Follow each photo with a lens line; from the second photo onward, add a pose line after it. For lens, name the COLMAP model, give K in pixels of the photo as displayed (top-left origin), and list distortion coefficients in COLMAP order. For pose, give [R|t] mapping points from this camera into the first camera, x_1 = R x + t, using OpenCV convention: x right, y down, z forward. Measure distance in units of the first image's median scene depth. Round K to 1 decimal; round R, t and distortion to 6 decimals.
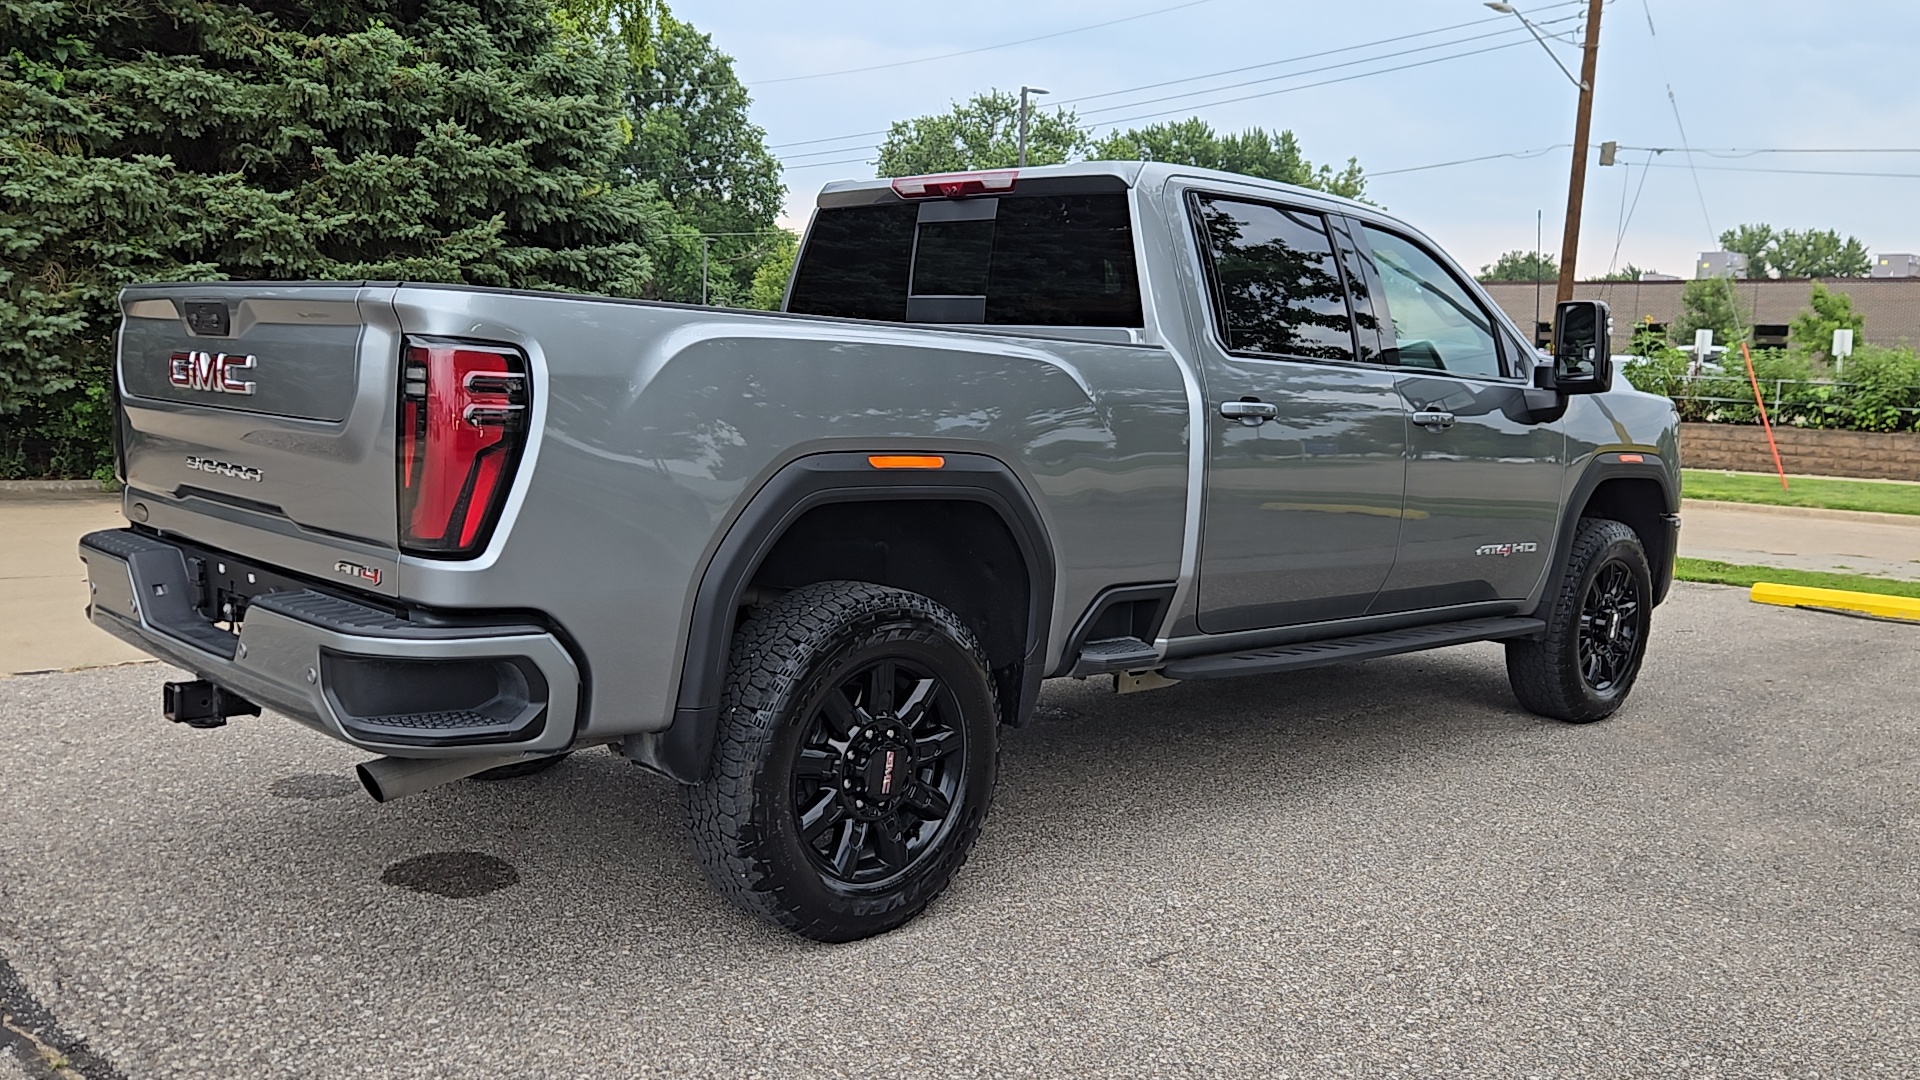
lens RADIAL K [[1596.8, 0, 994.3], [0, 1596.8, 514.8], [0, 0, 1]] dist [0.008768, -0.000224]
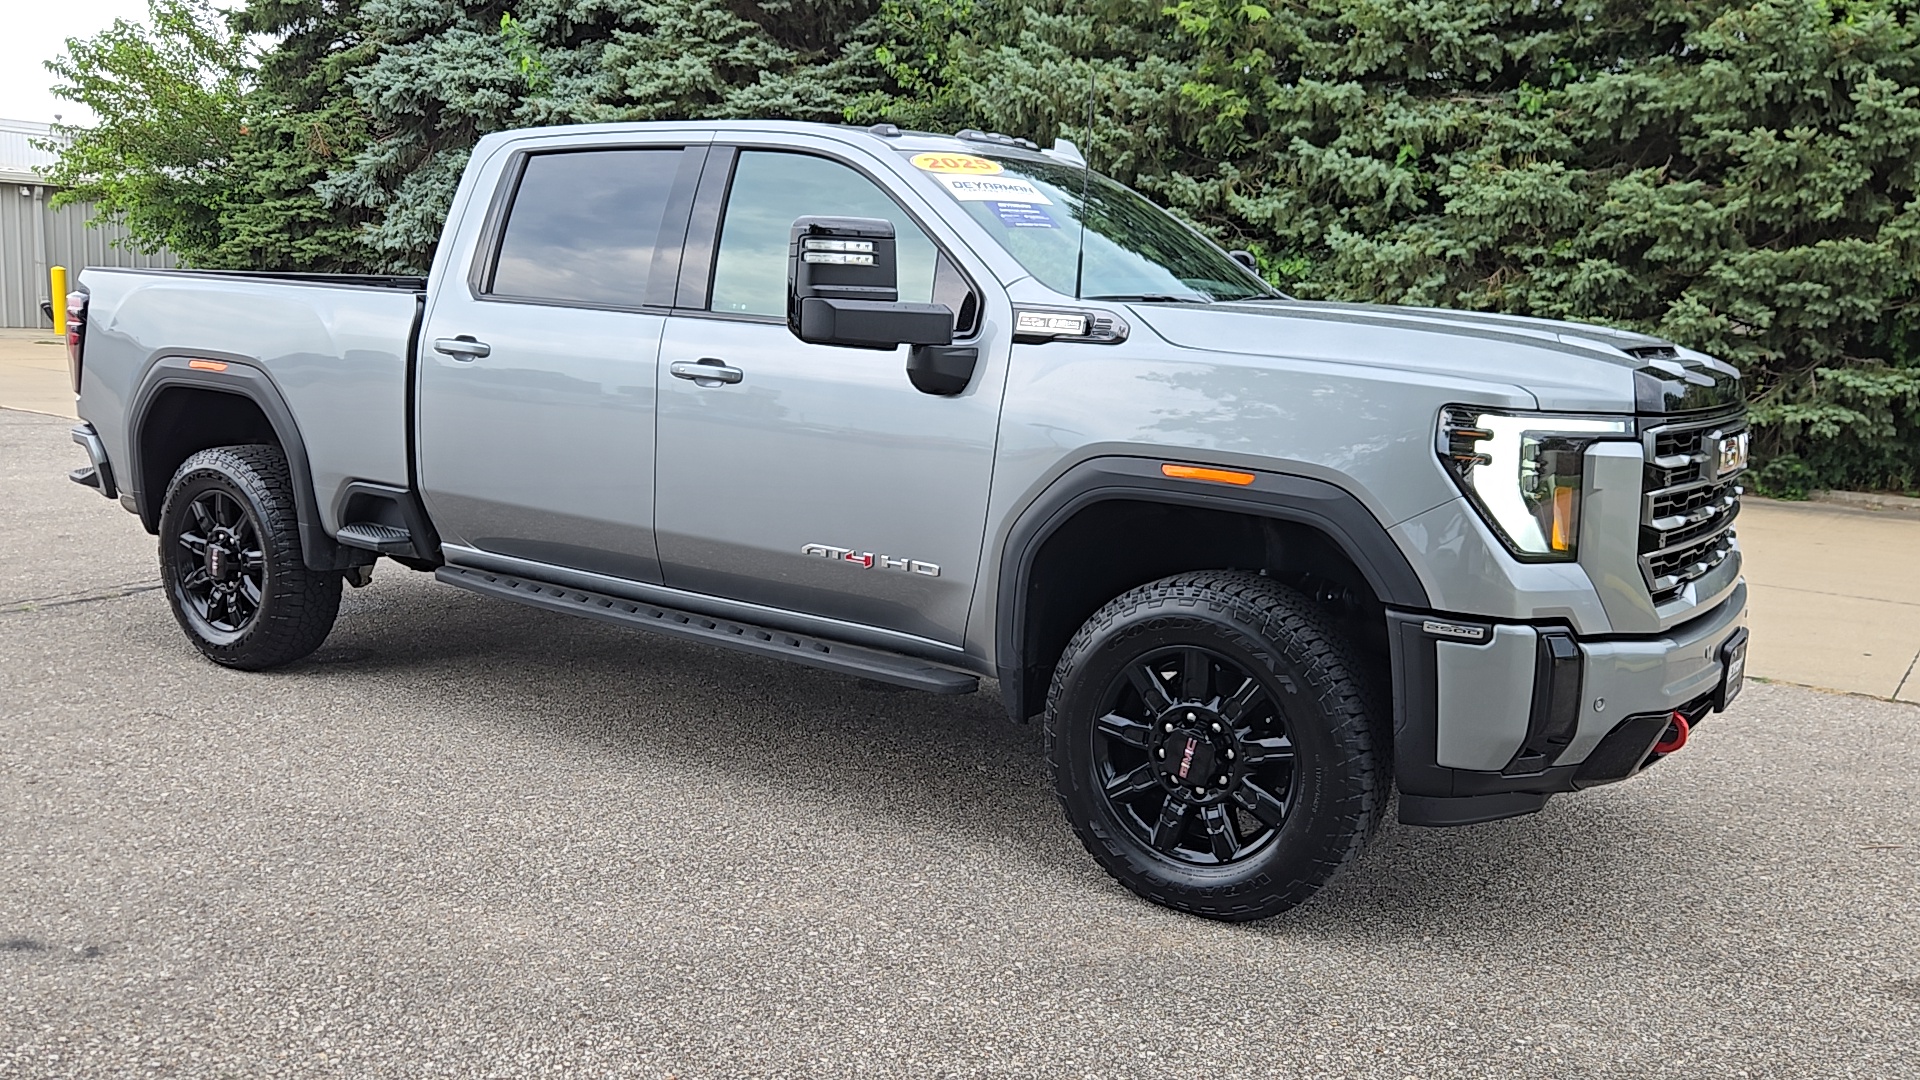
lens RADIAL K [[1596.8, 0, 955.9], [0, 1596.8, 538.9], [0, 0, 1]] dist [0.008768, -0.000224]
pose [[0.212659, 0.115570, -0.970268, 0.411656], [-0.114865, 0.989053, 0.092632, -0.024319], [0.970352, 0.091750, 0.223606, 0.348653]]
